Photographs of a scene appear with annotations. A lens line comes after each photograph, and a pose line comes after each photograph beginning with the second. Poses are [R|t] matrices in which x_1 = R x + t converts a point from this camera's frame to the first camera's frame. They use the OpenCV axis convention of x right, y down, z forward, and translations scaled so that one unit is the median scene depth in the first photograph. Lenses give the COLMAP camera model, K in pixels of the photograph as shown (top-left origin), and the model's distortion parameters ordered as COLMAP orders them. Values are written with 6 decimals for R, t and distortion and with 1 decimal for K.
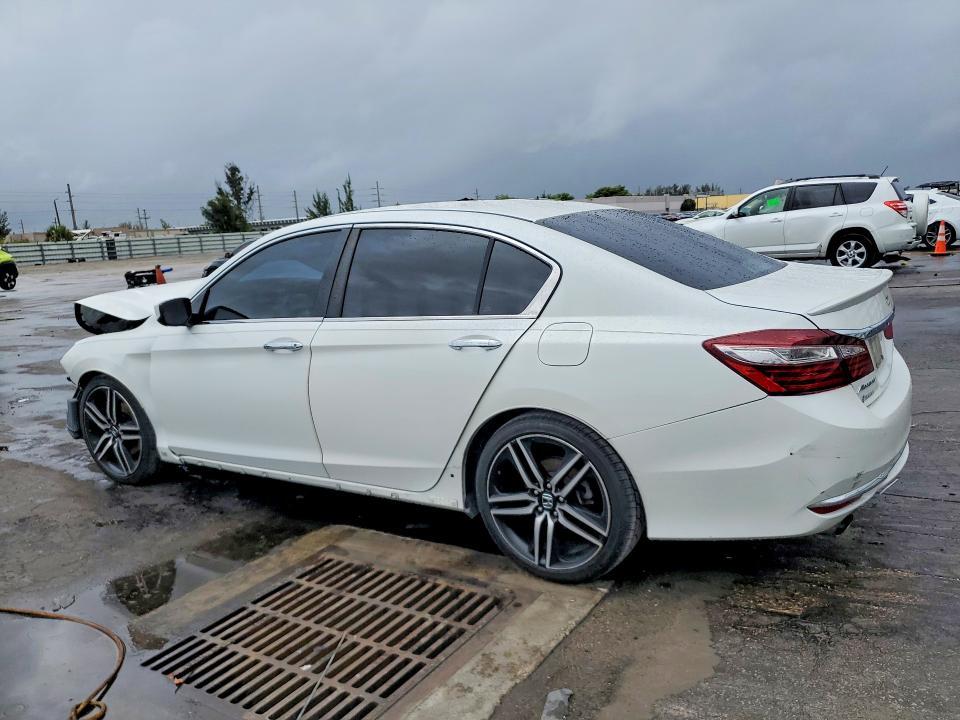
lens RADIAL K [[733.4, 0, 480.0], [0, 733.4, 360.0], [0, 0, 1]] dist [0.107544, -0.252811]
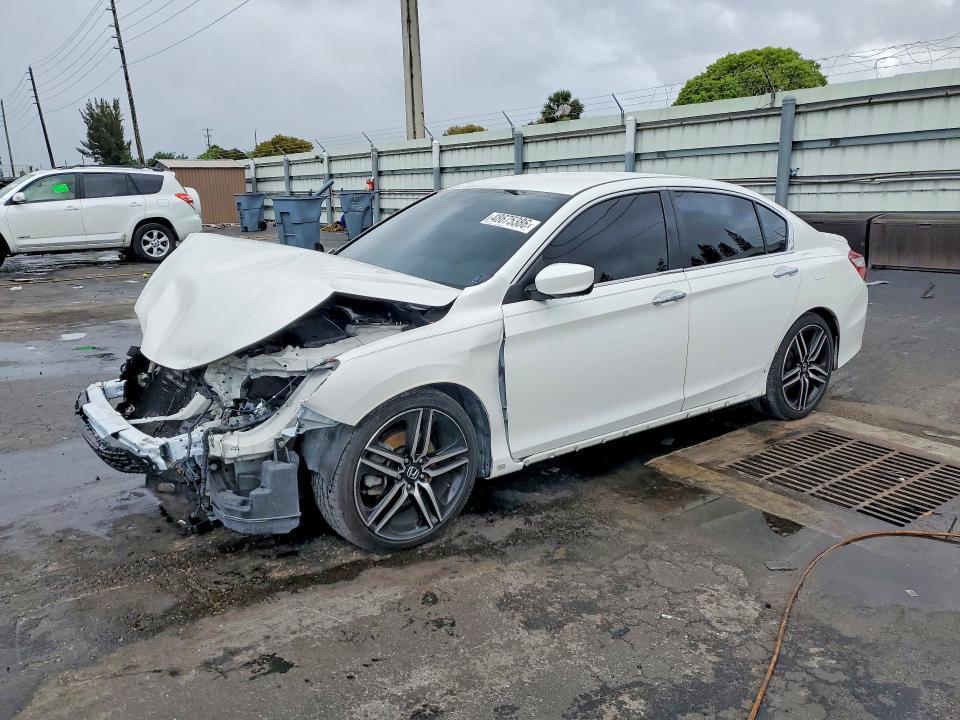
lens RADIAL K [[741.3, 0, 480.0], [0, 741.3, 360.0], [0, 0, 1]] dist [0.001534, 0.006871]
pose [[0.371414, -0.156766, 0.915137, -1.527674], [0.155781, 0.982192, 0.105028, -0.096685], [-0.915305, 0.103552, 0.389221, 0.941646]]
